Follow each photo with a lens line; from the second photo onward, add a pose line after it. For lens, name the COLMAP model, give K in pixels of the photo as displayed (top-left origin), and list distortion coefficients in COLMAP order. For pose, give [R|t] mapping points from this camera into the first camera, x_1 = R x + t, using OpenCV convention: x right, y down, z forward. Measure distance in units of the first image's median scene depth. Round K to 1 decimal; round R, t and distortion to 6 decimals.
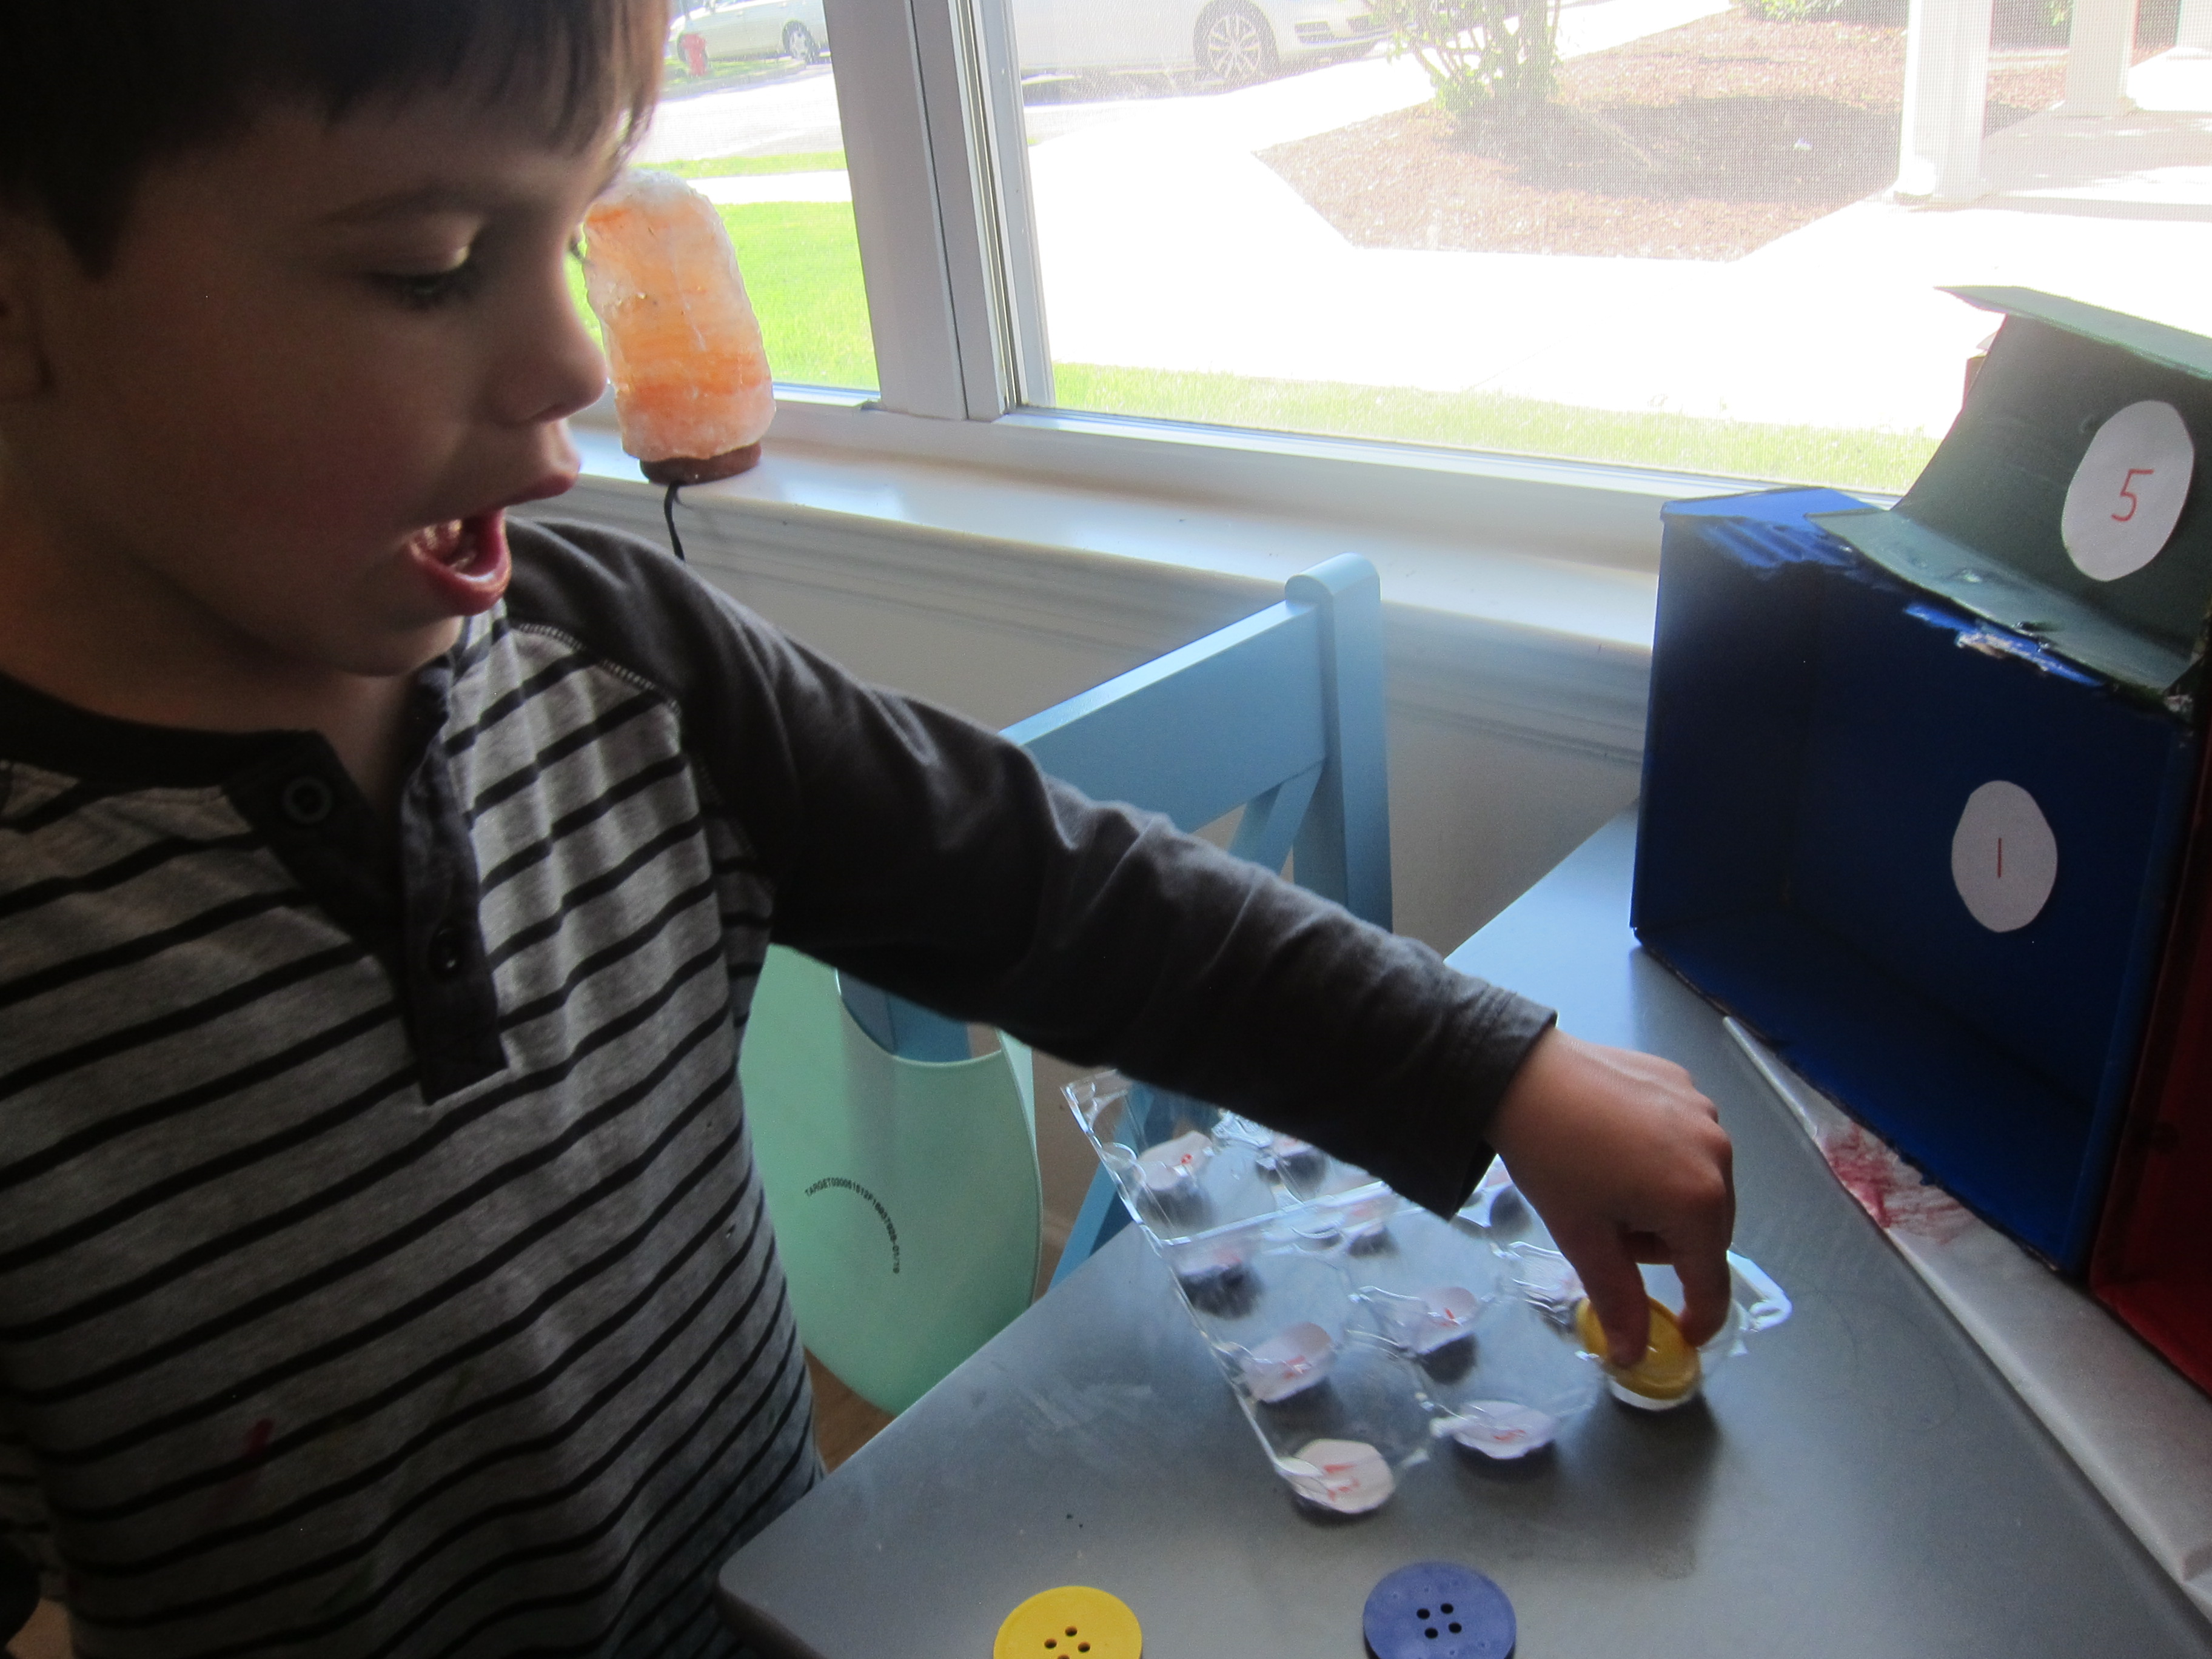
lens RADIAL K [[1836.1, 0, 1069.7], [0, 1836.1, 856.9], [0, 0, 1]] dist [-0.080972, 0.030018]
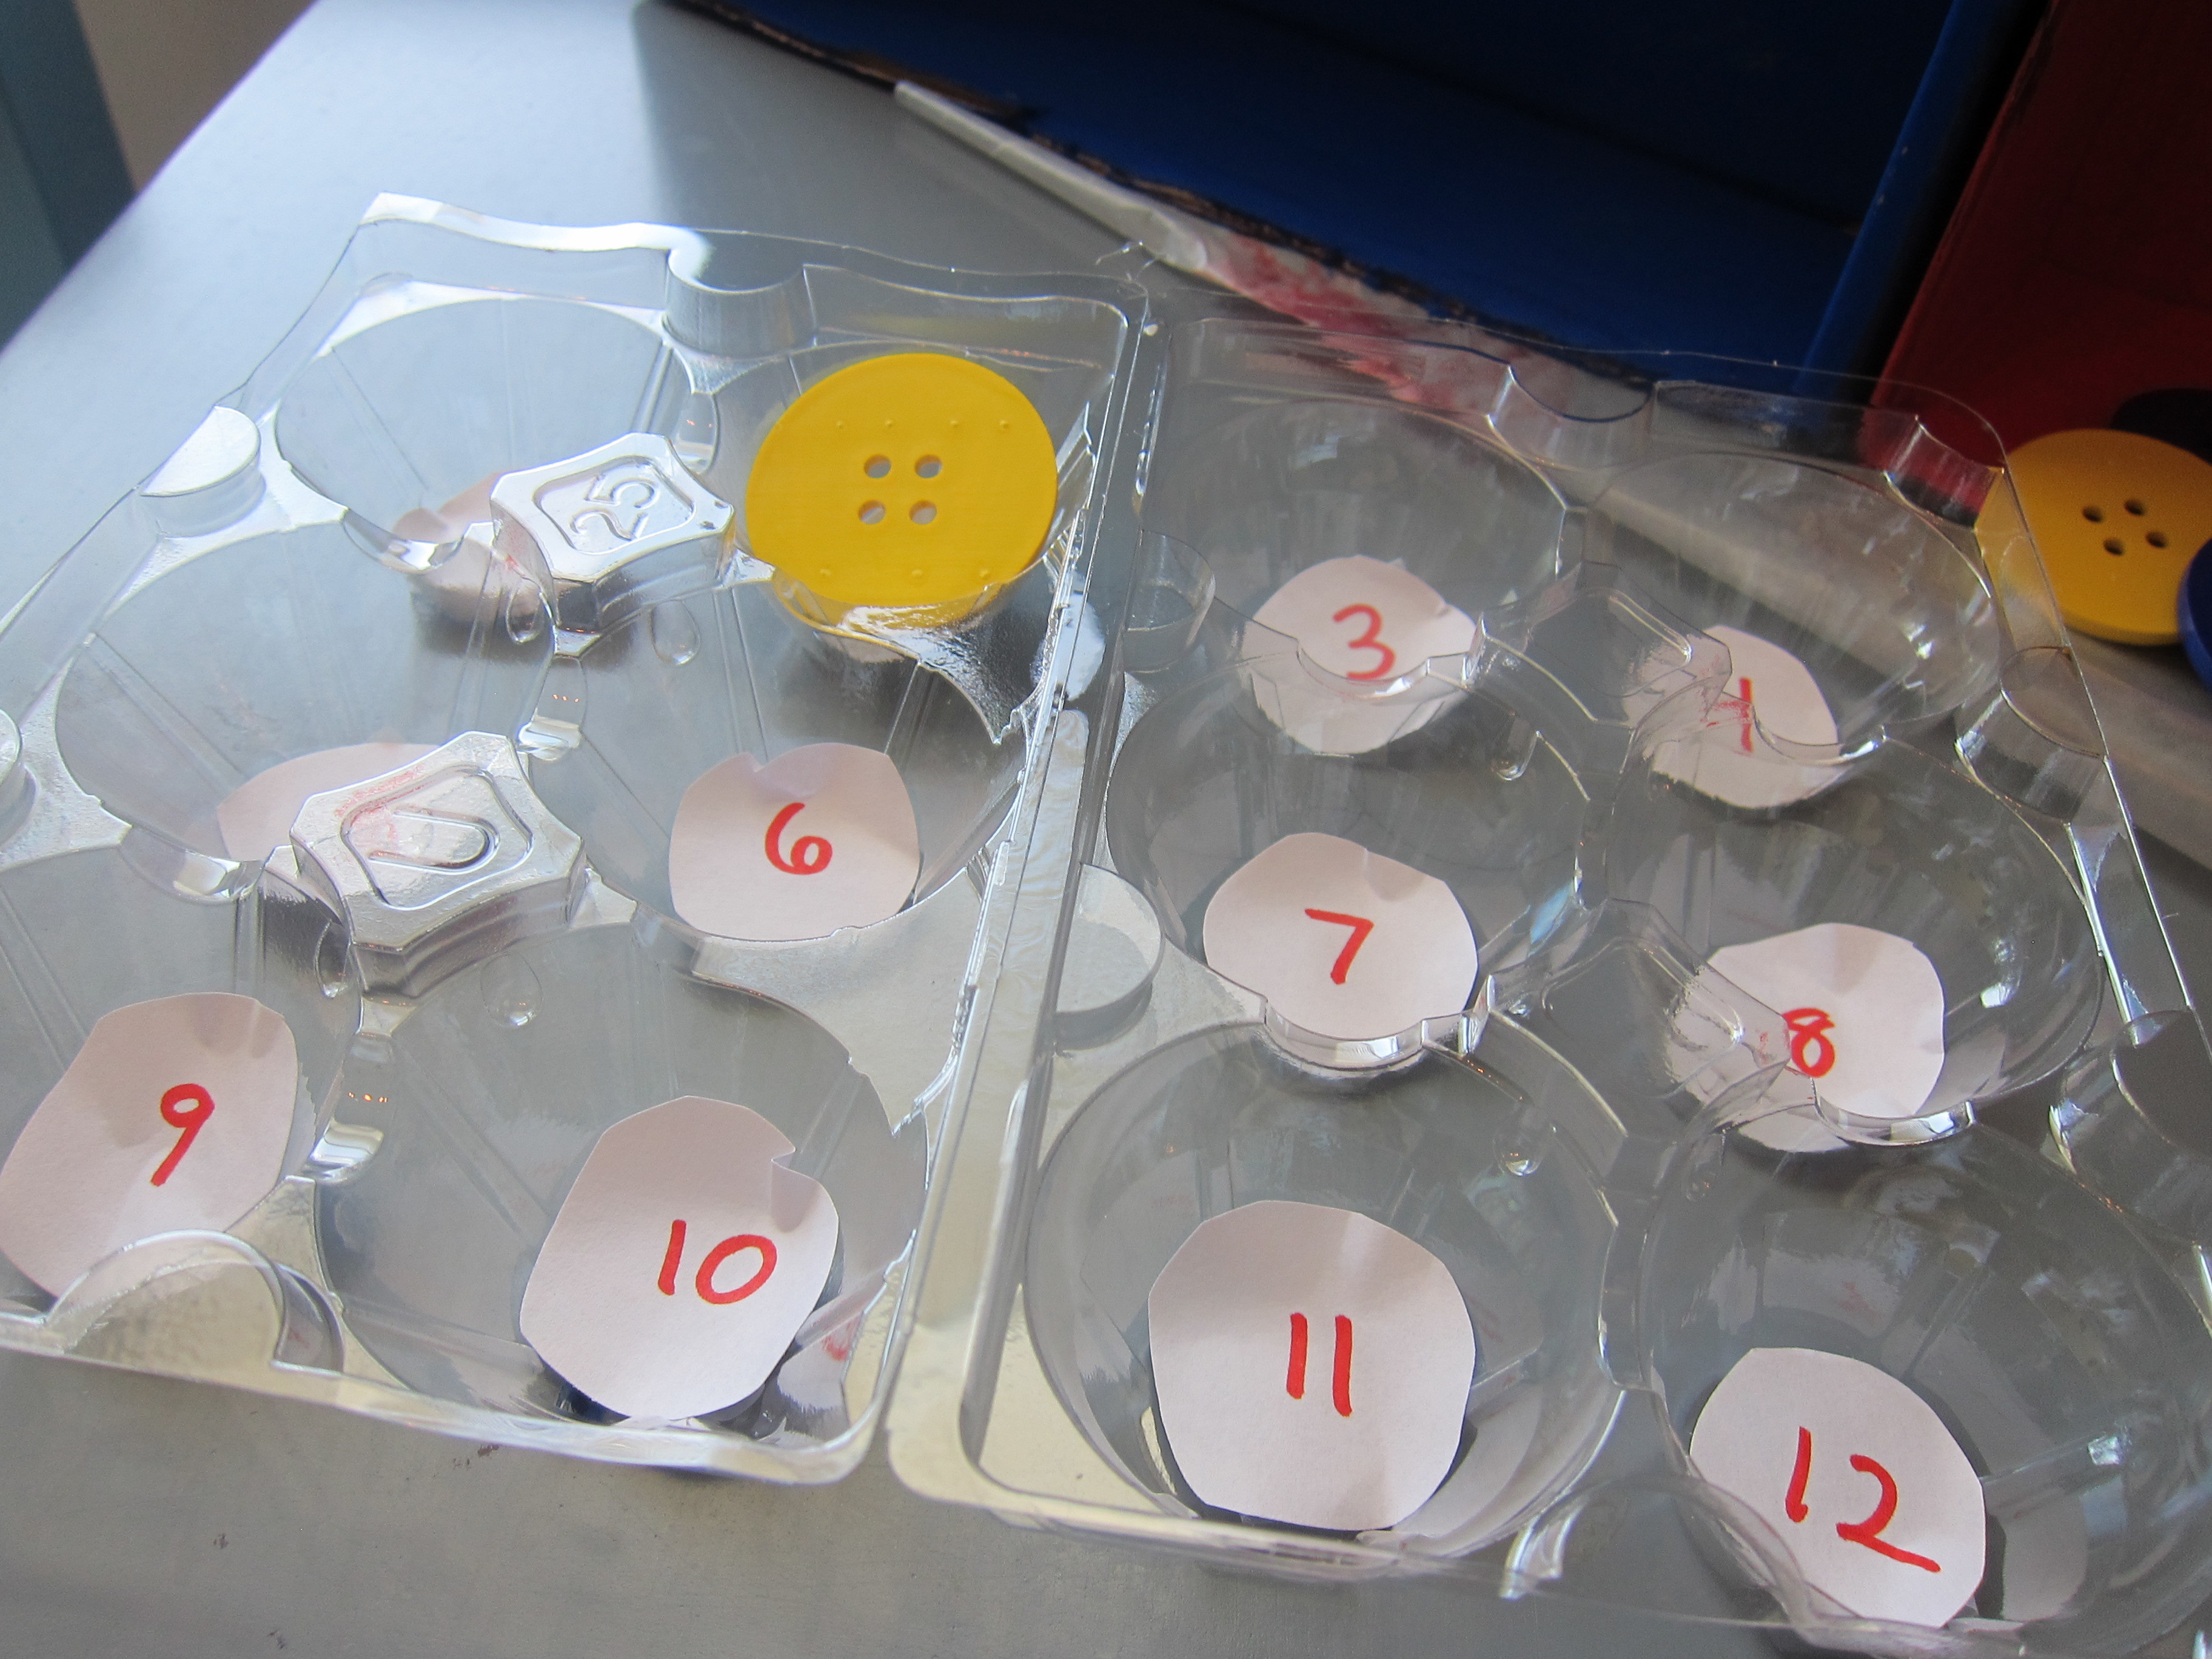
lens RADIAL K [[1822.5, 0, 1099.6], [0, 1822.5, 826.3], [0, 0, 1]] dist [-0.072816, 0.028581]
pose [[0.783089, -0.332535, 0.525540, 0.057643], [0.133552, 0.915245, 0.380120, 0.059548], [-0.607401, -0.227481, 0.761129, 0.357983]]
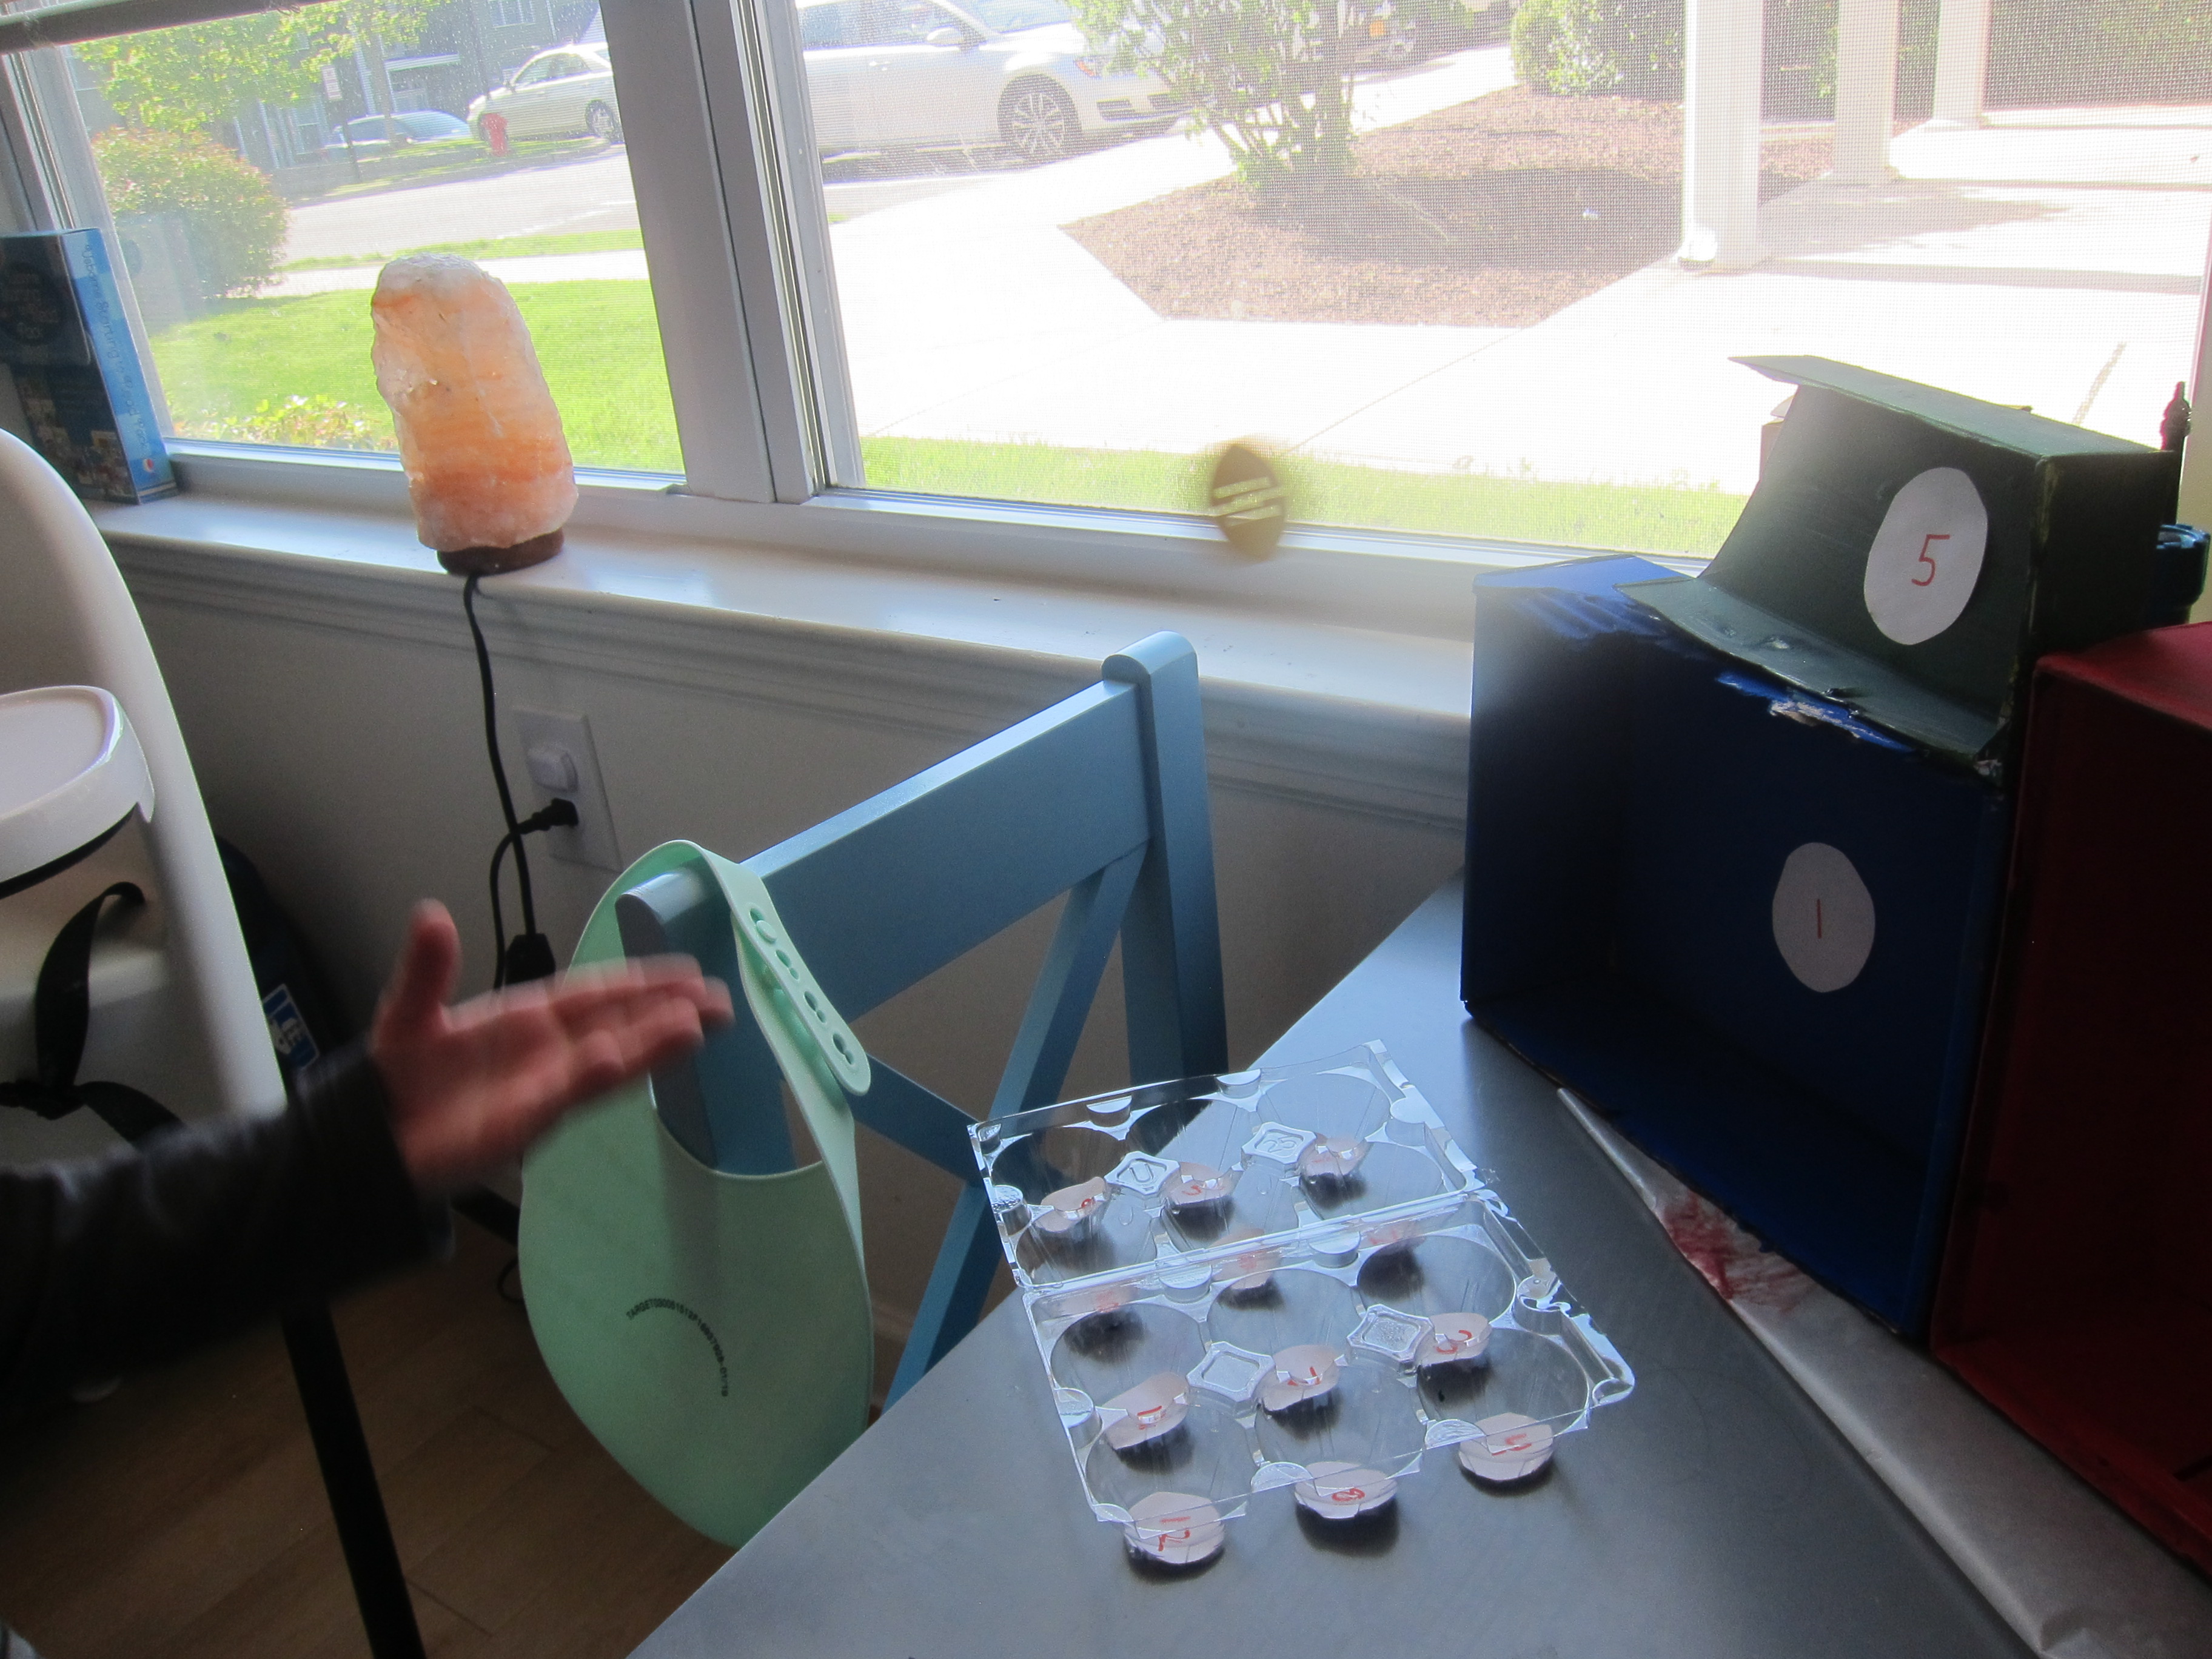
lens RADIAL K [[1836.1, 0, 1069.7], [0, 1836.1, 856.9], [0, 0, 1]] dist [-0.080972, 0.030018]
pose [[0.995163, -0.035876, 0.091454, 0.004896], [0.039218, 0.998617, -0.035016, -0.008733], [-0.090071, 0.038434, 0.995193, 0.016735]]
